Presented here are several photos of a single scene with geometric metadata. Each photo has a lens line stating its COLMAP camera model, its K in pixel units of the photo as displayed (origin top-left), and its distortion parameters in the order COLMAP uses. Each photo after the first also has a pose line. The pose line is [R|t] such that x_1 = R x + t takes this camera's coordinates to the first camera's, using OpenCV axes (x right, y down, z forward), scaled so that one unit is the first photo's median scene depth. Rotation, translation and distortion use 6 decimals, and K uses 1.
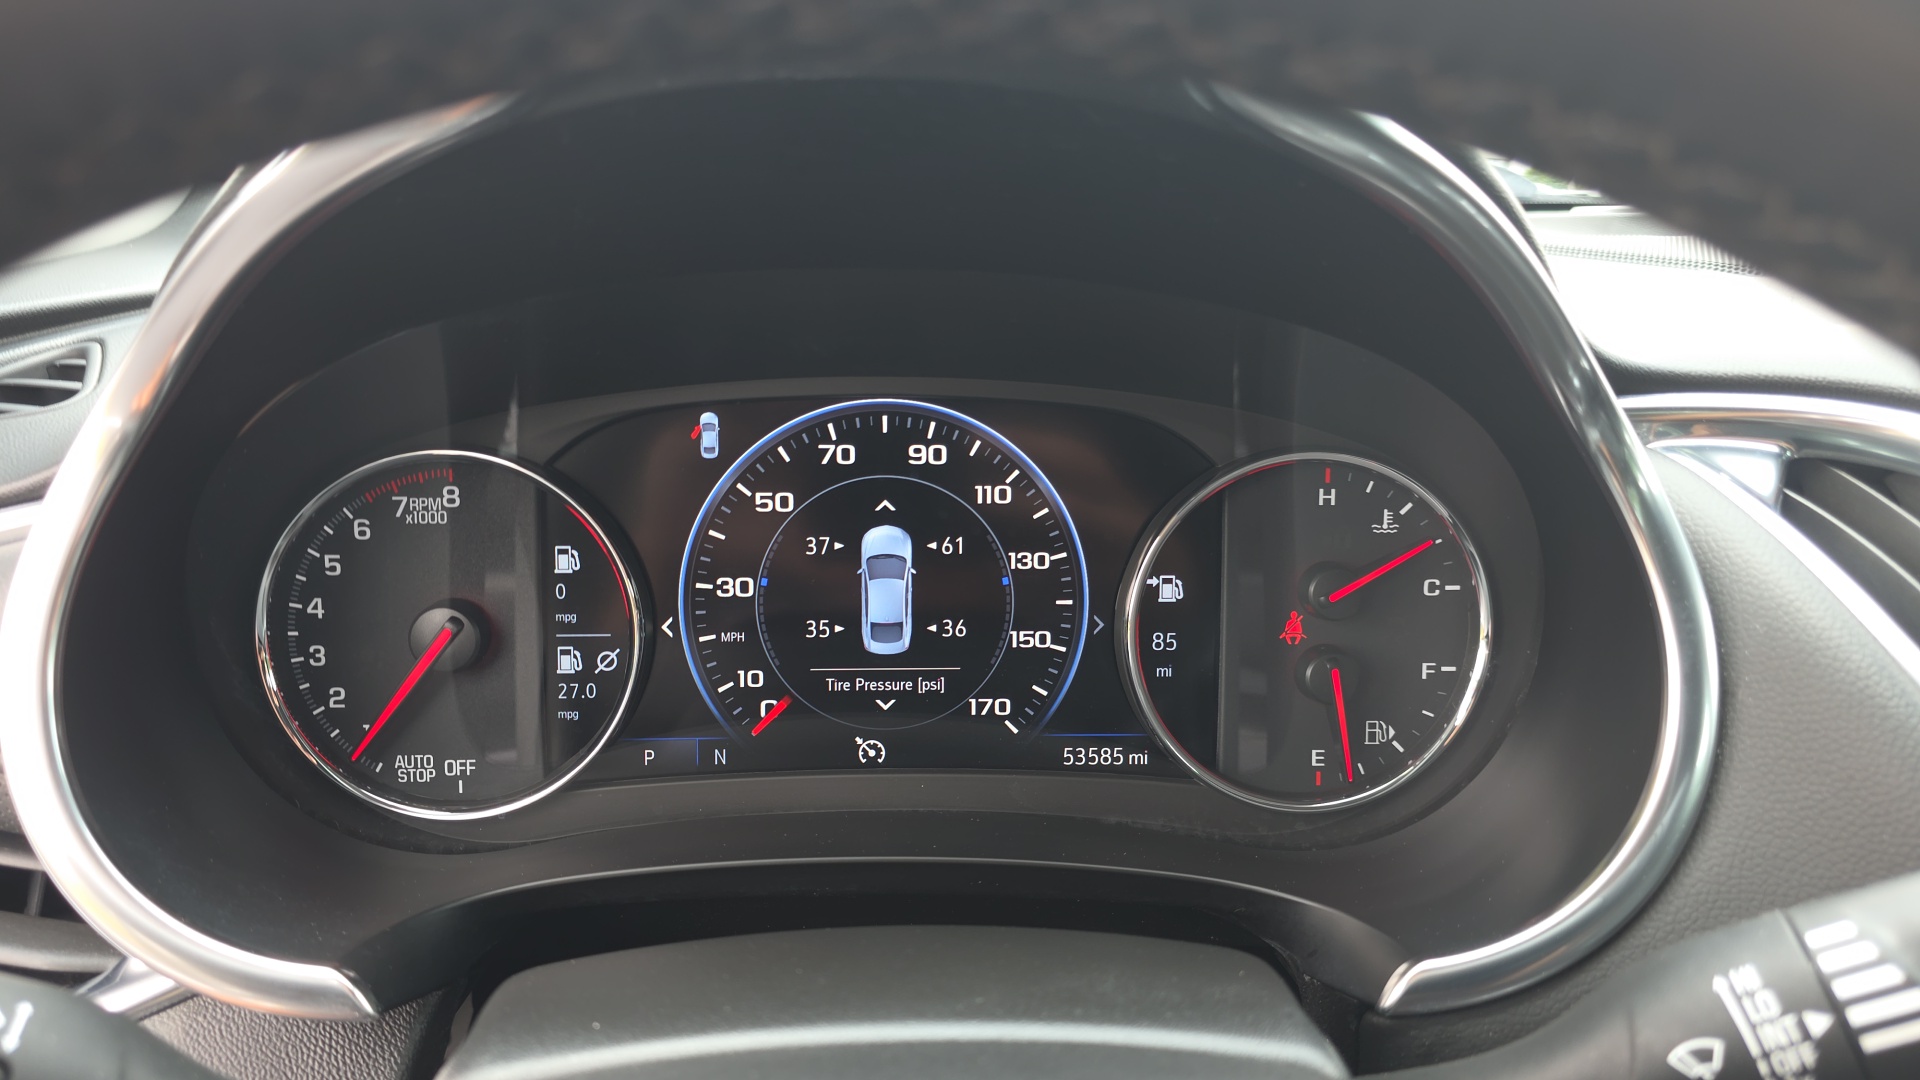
lens RADIAL K [[1325.0, 0, 948.7], [0, 1325.0, 536.6], [0, 0, 1]] dist [0.052950, -0.070149]
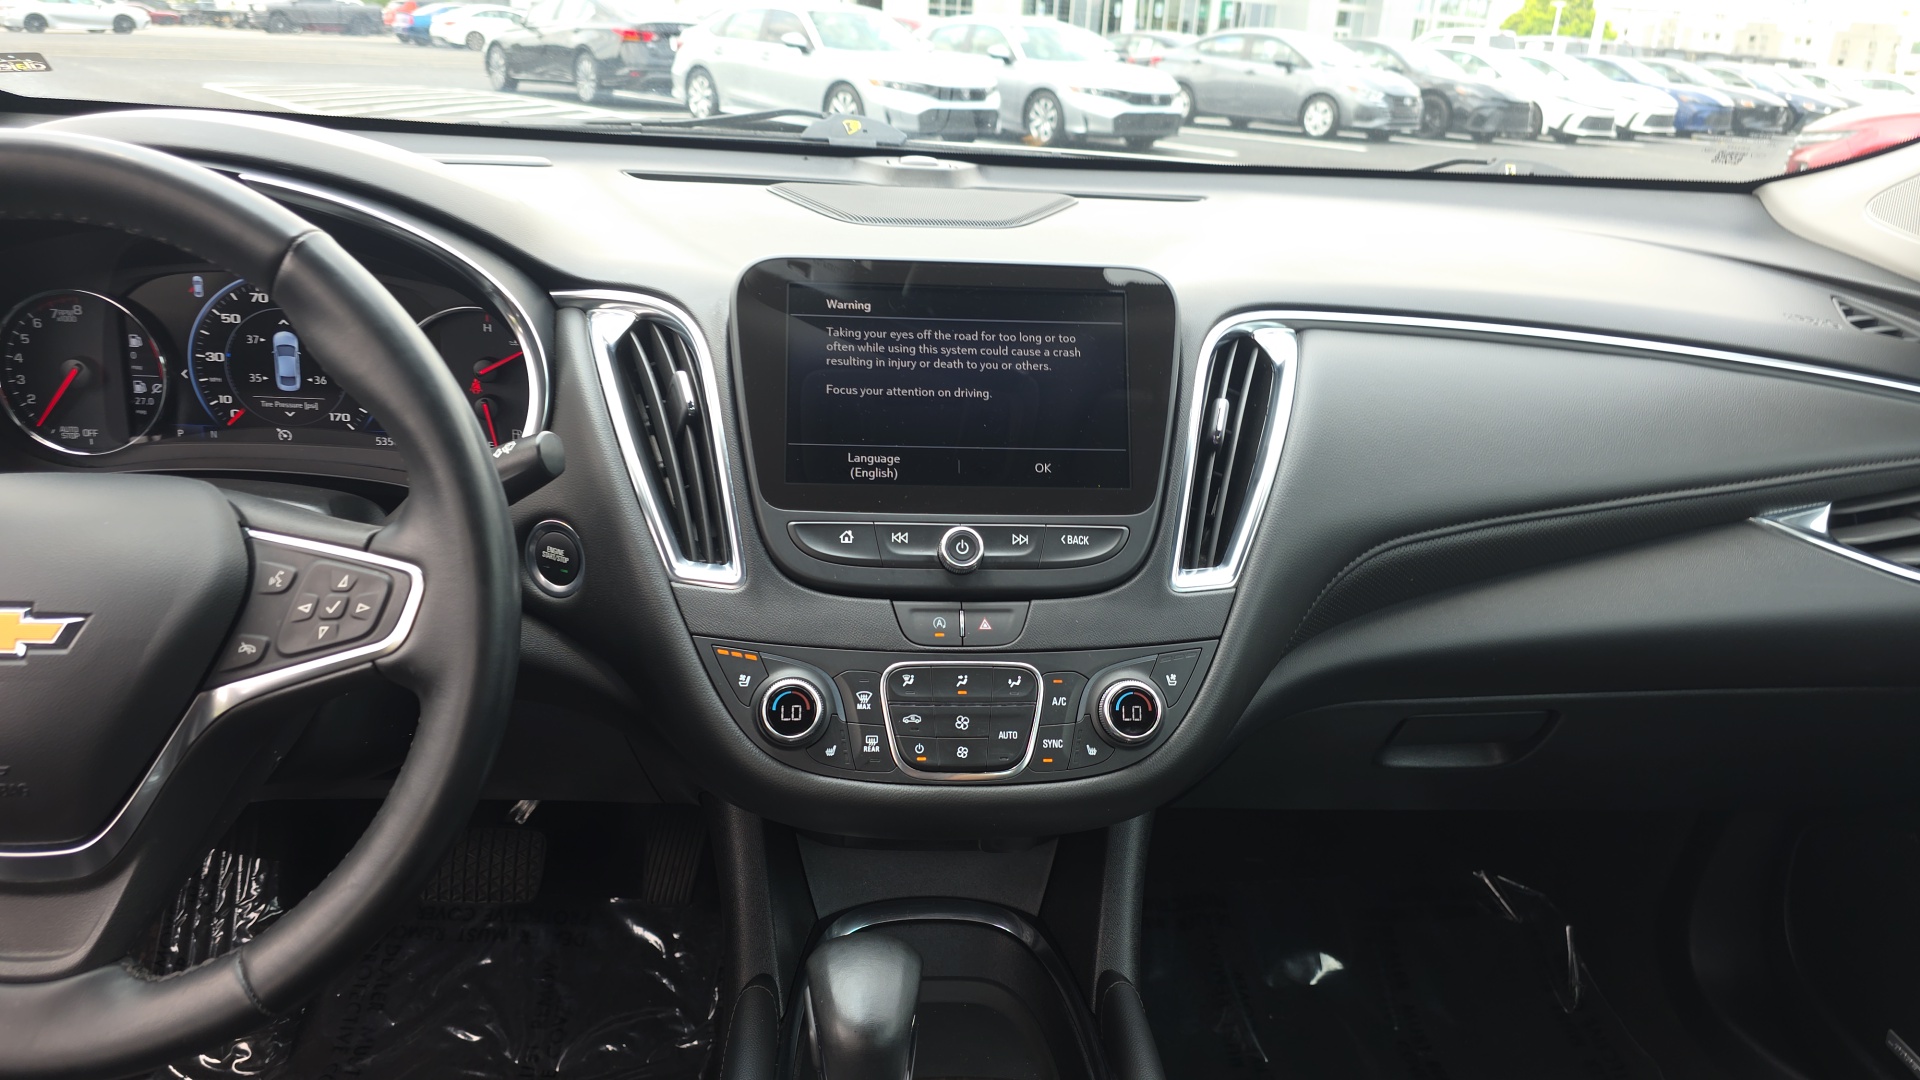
lens RADIAL K [[1294.5, 0, 968.6], [0, 1294.5, 574.4], [0, 0, 1]] dist [0.064197, -0.071251]
pose [[0.998491, 0.033440, 0.043564, 1.007155], [-0.039794, 0.987229, 0.154259, 0.008592], [-0.037849, -0.155760, 0.987070, -1.256690]]
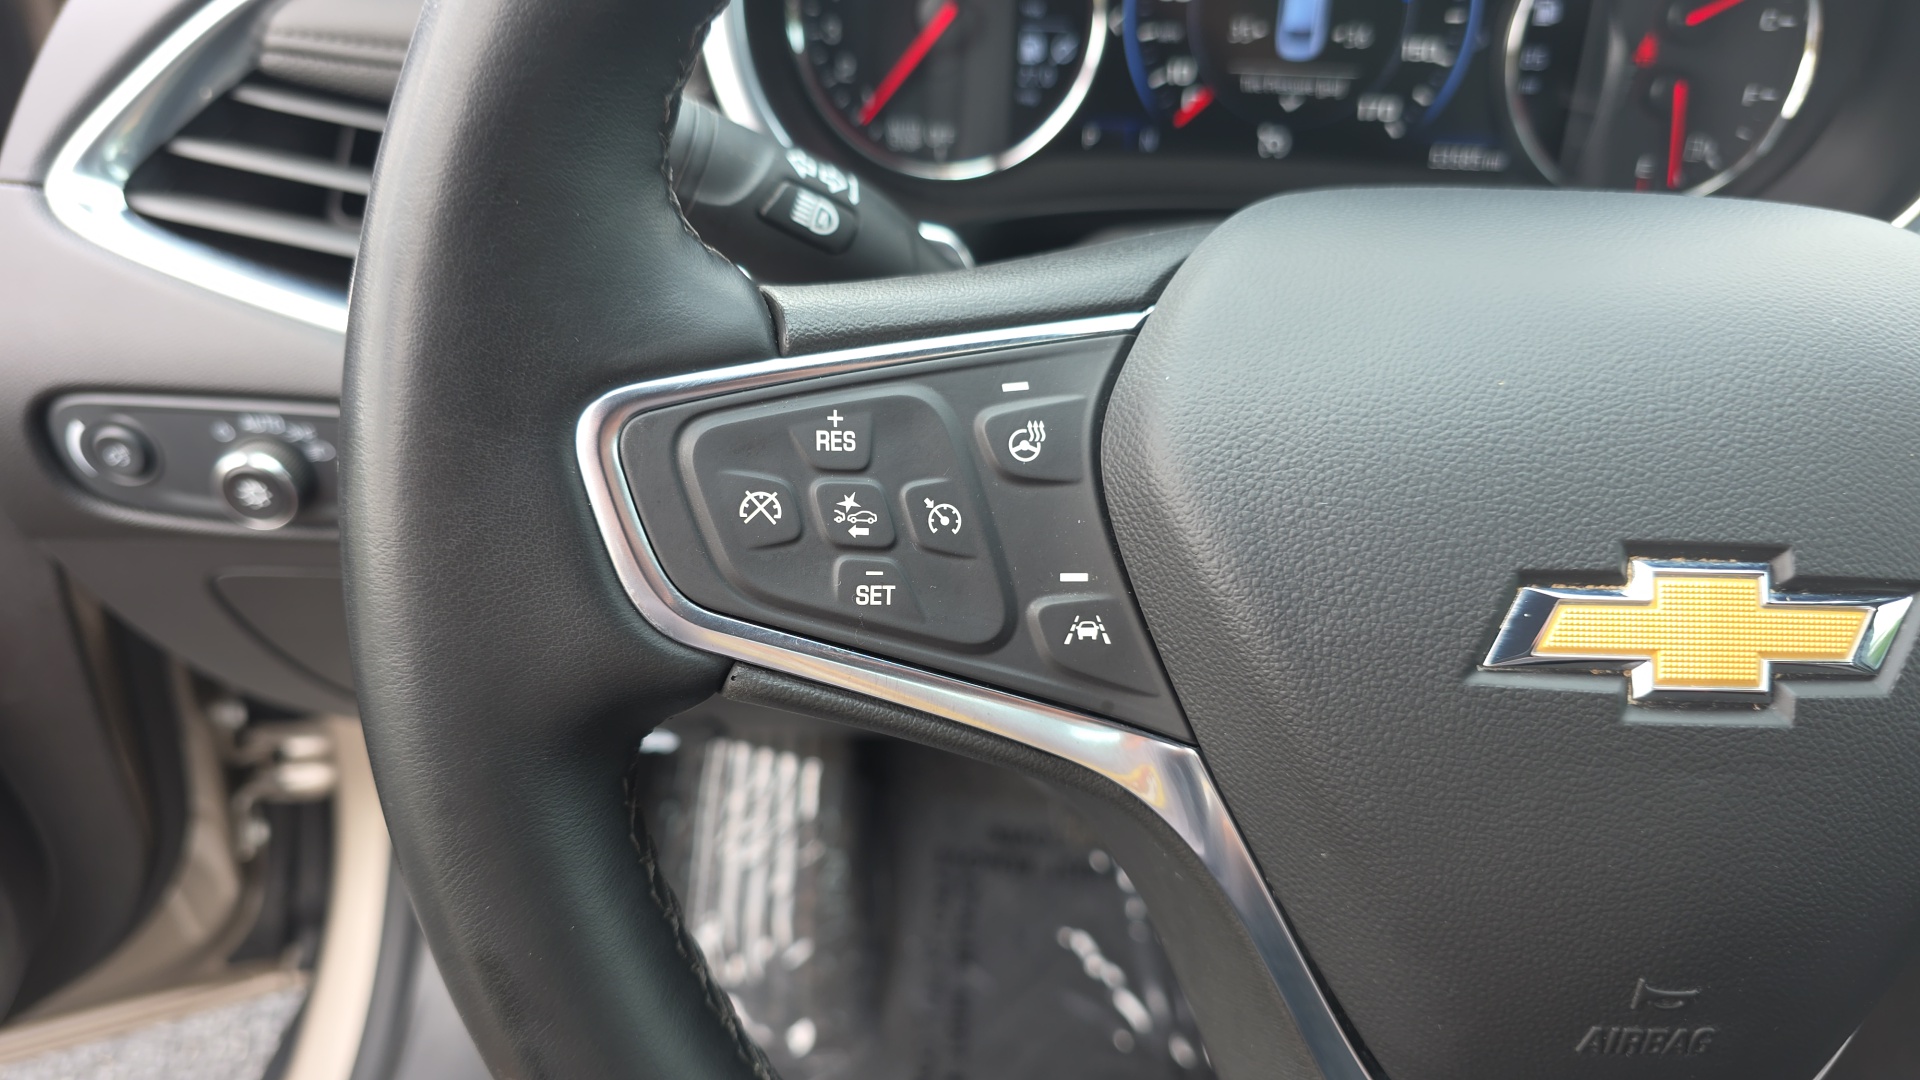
lens RADIAL K [[1390.7, 0, 965.2], [0, 1390.7, 575.3], [0, 0, 1]] dist [-0.000317, -0.048443]
pose [[0.997449, 0.058685, -0.040644, -0.265248], [-0.043528, 0.951265, 0.305287, 0.163969], [0.056579, -0.302739, 0.951393, -0.326236]]
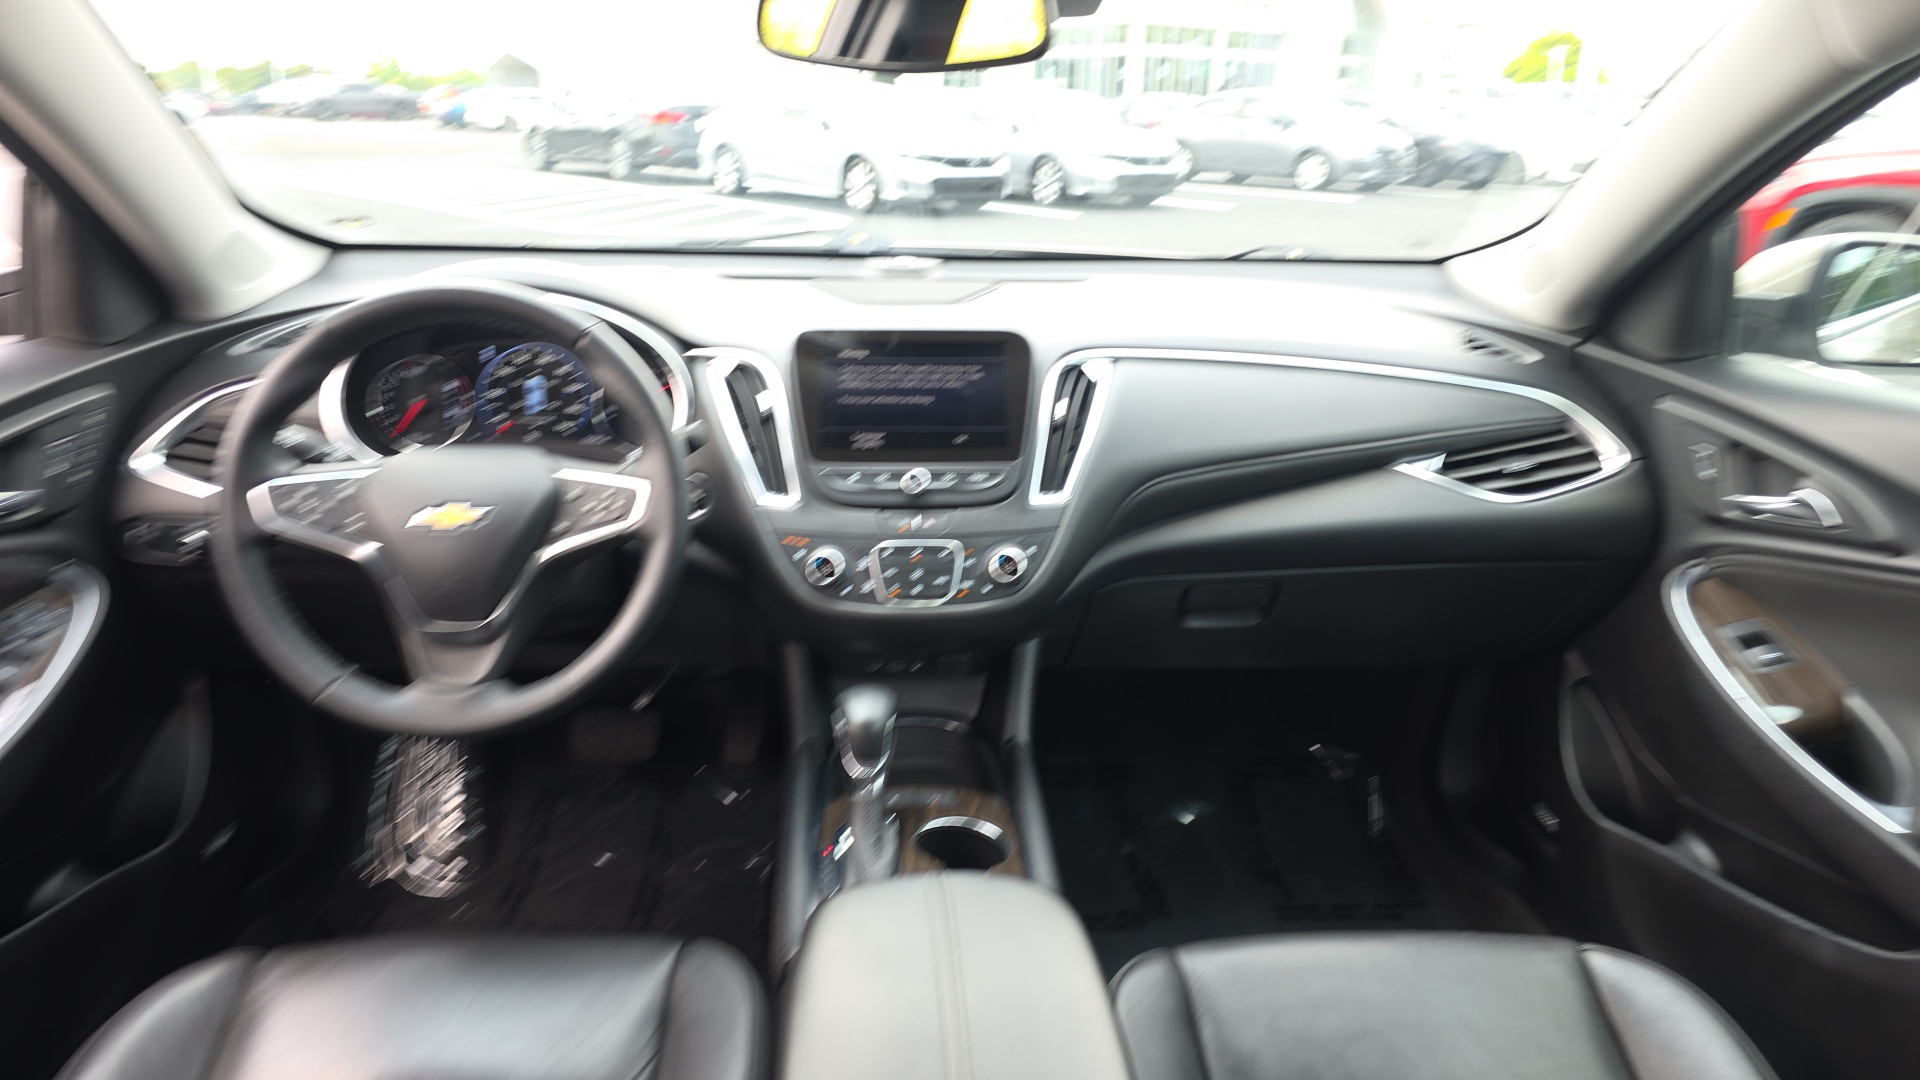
lens RADIAL K [[1302.1, 0, 962.3], [0, 1302.1, 488.4], [0, 0, 1]] dist [0.046270, -0.063592]
pose [[0.999771, 0.011885, 0.017804, 1.141246], [-0.012800, 0.998555, 0.052188, 0.097531], [-0.017158, -0.052404, 0.998479, -2.875531]]
